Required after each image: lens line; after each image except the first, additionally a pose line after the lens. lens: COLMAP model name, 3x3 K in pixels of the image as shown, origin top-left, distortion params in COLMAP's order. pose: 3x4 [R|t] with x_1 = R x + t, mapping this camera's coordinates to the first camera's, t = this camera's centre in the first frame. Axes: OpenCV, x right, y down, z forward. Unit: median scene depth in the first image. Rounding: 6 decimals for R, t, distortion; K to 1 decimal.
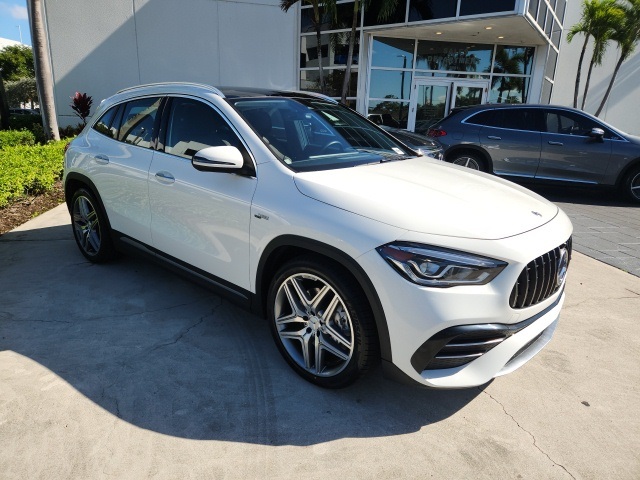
lens RADIAL K [[459.9, 0, 322.1], [0, 459.9, 229.3], [0, 0, 1]] dist [0.085966, -0.080612]
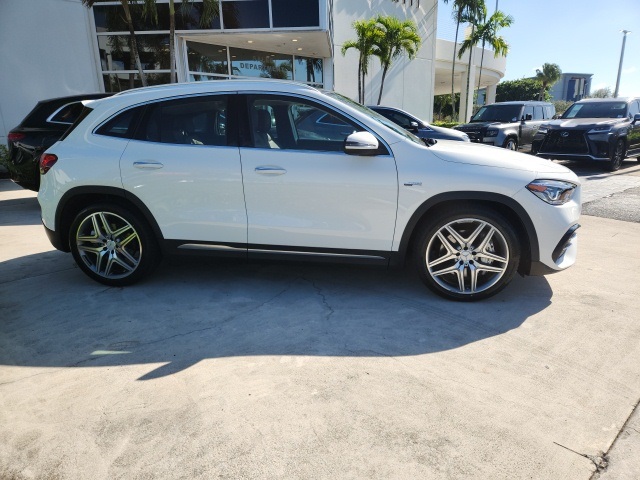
lens RADIAL K [[473.9, 0, 321.9], [0, 473.9, 244.1], [0, 0, 1]] dist [0.090829, -0.083876]
pose [[0.825744, -0.176023, 0.535876, -0.982505], [0.176155, 0.983017, 0.051457, 0.020972], [-0.535832, 0.051907, 0.842727, 0.043396]]
